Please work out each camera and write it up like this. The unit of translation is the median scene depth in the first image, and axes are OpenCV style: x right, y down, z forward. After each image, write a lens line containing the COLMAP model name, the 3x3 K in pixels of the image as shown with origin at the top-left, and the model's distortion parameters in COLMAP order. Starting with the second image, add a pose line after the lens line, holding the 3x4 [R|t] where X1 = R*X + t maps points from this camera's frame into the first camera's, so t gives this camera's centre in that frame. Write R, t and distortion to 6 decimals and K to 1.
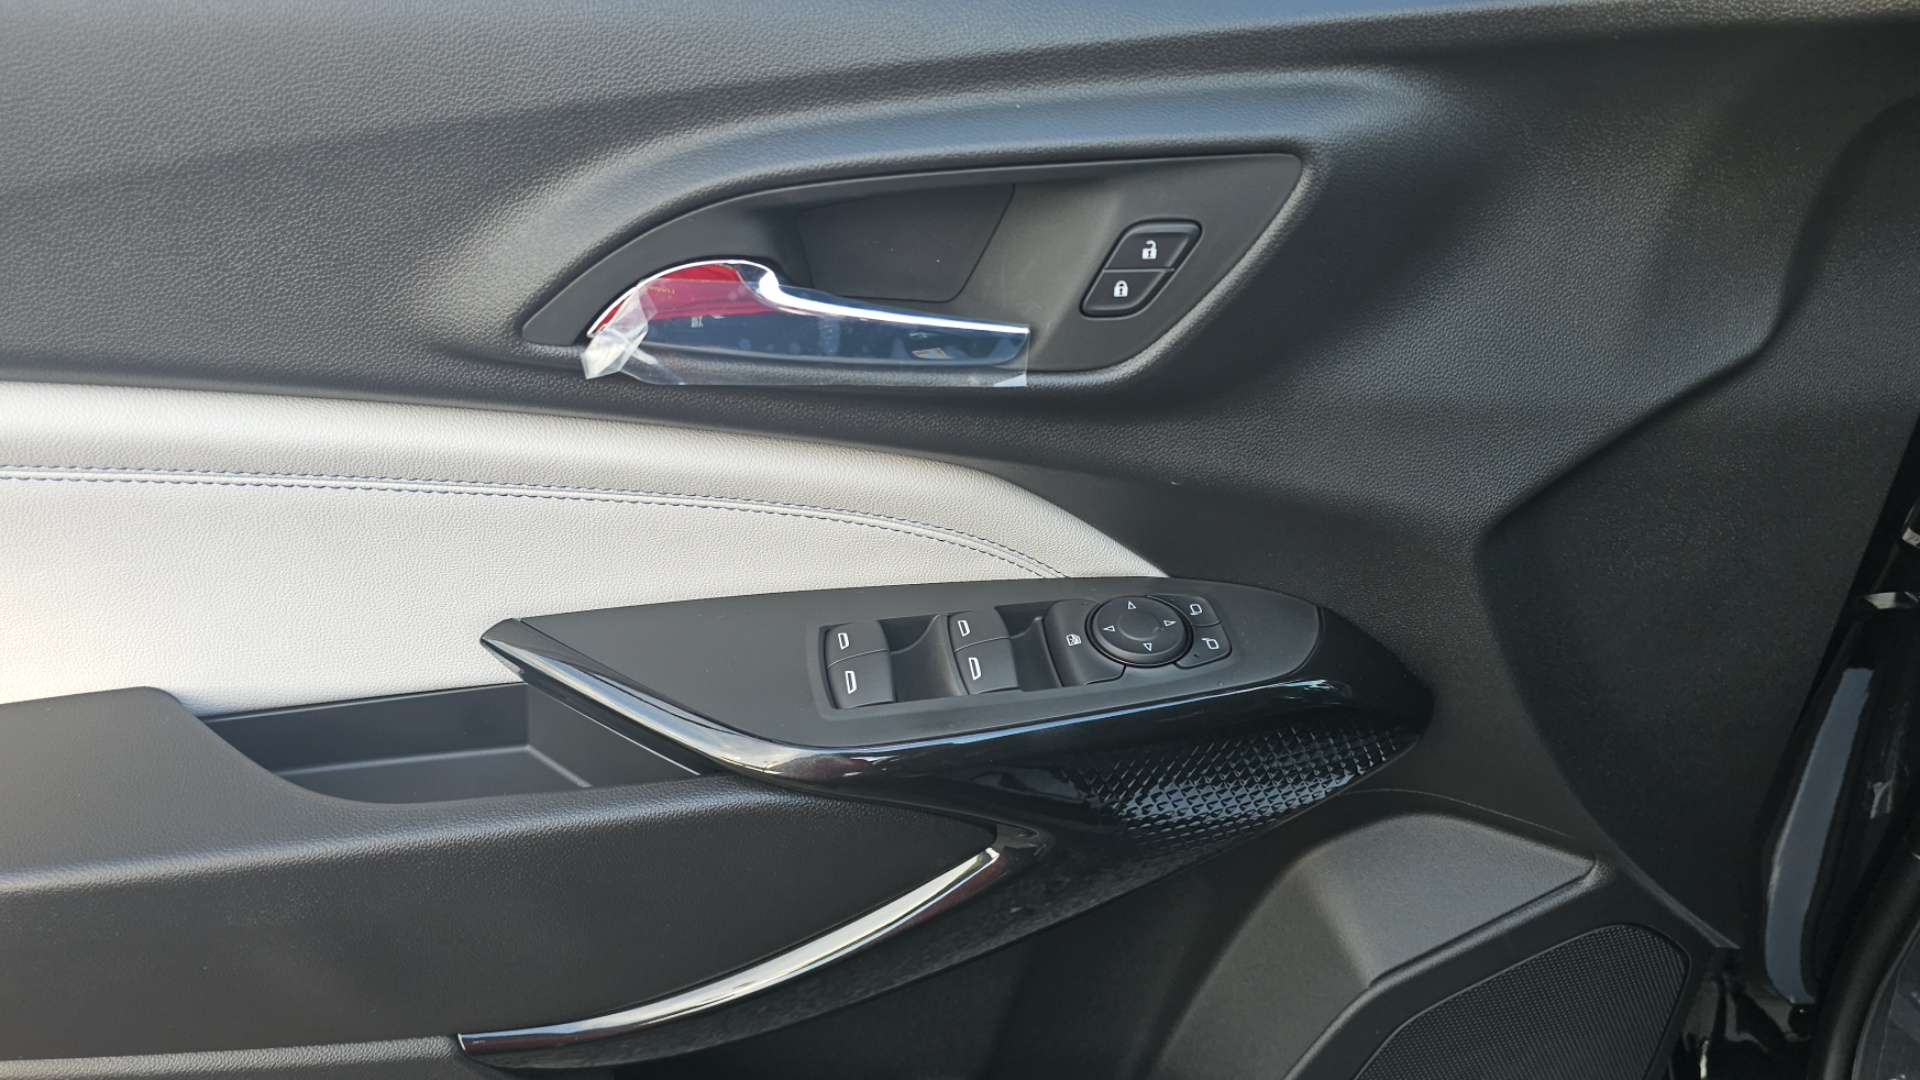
lens RADIAL K [[1420.3, 0, 980.5], [0, 1420.3, 538.8], [0, 0, 1]] dist [0.074642, -0.082315]
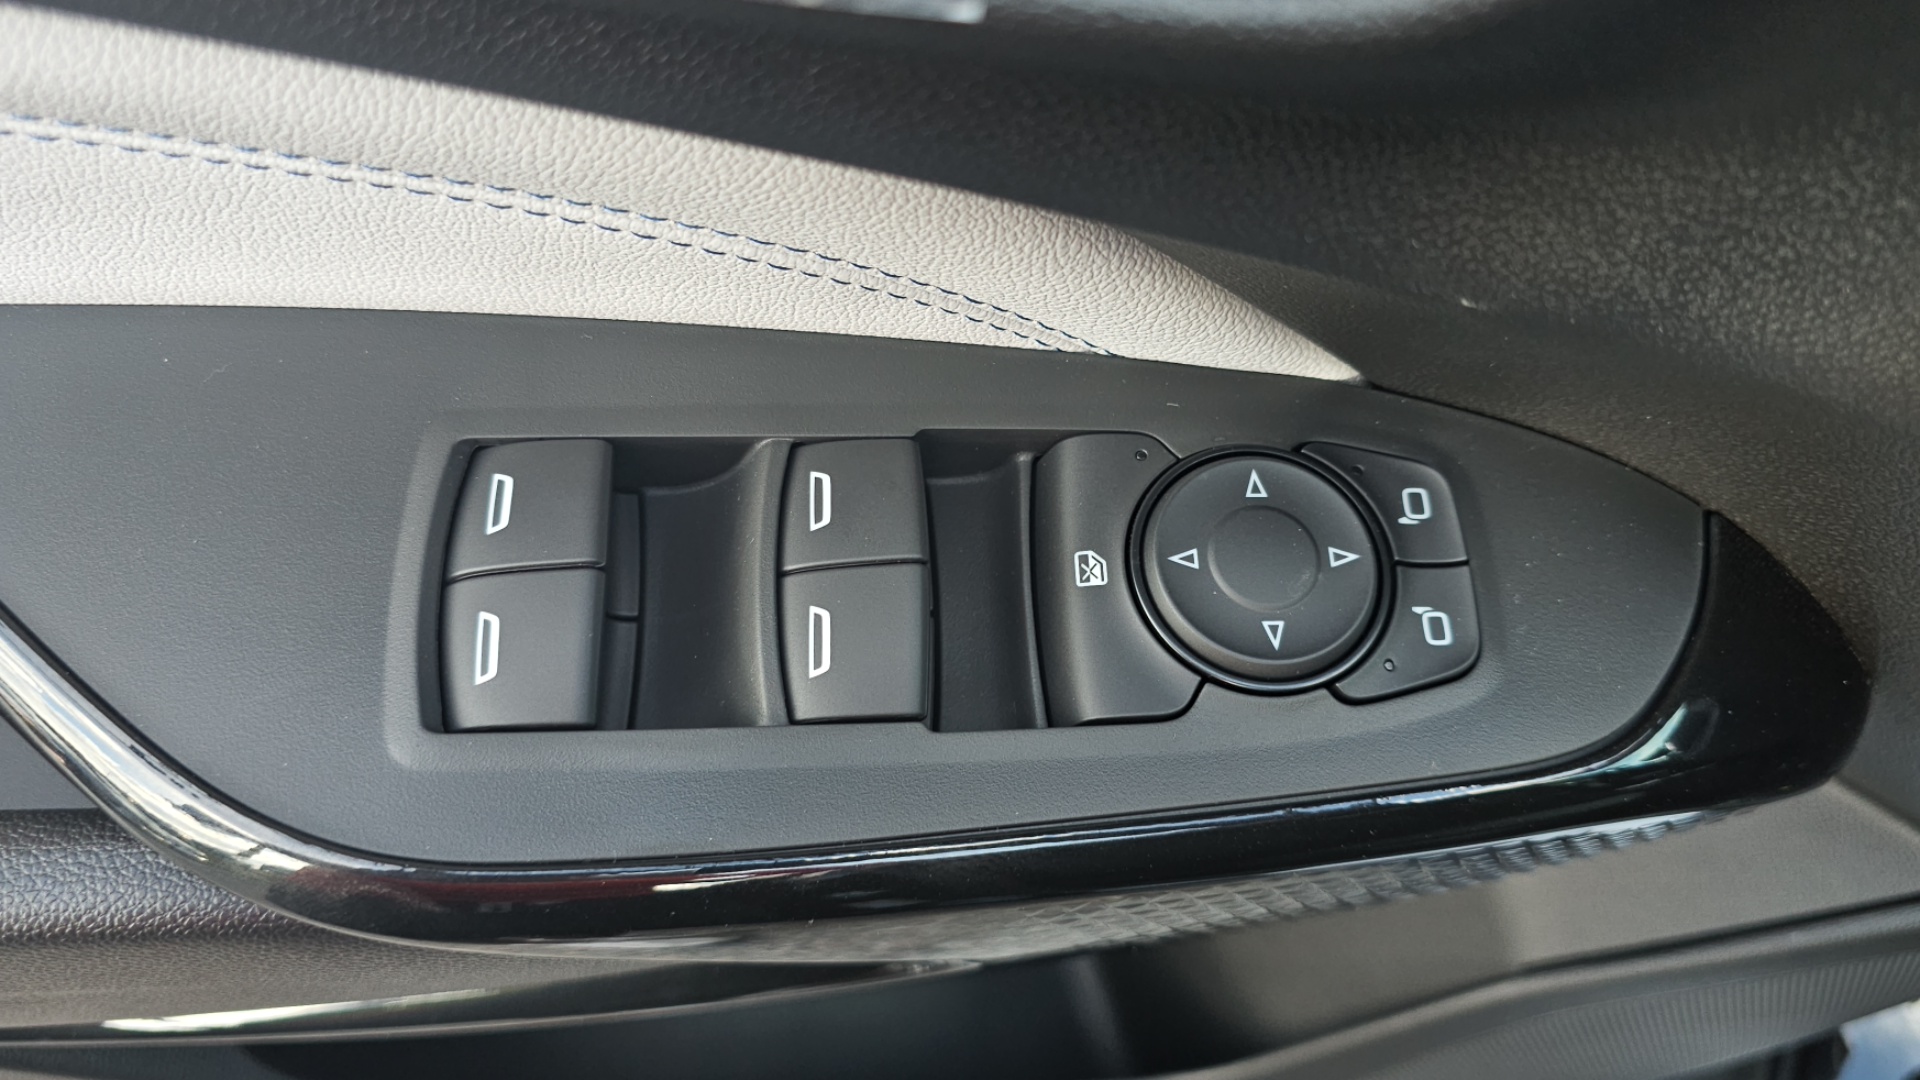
lens RADIAL K [[1420.3, 0, 972.2], [0, 1420.3, 541.6], [0, 0, 1]] dist [0.074642, -0.082315]
pose [[0.987210, 0.158510, -0.017044, 0.038324], [-0.127448, 0.848914, 0.512934, -0.134065], [0.095774, -0.504202, 0.858259, 0.657518]]
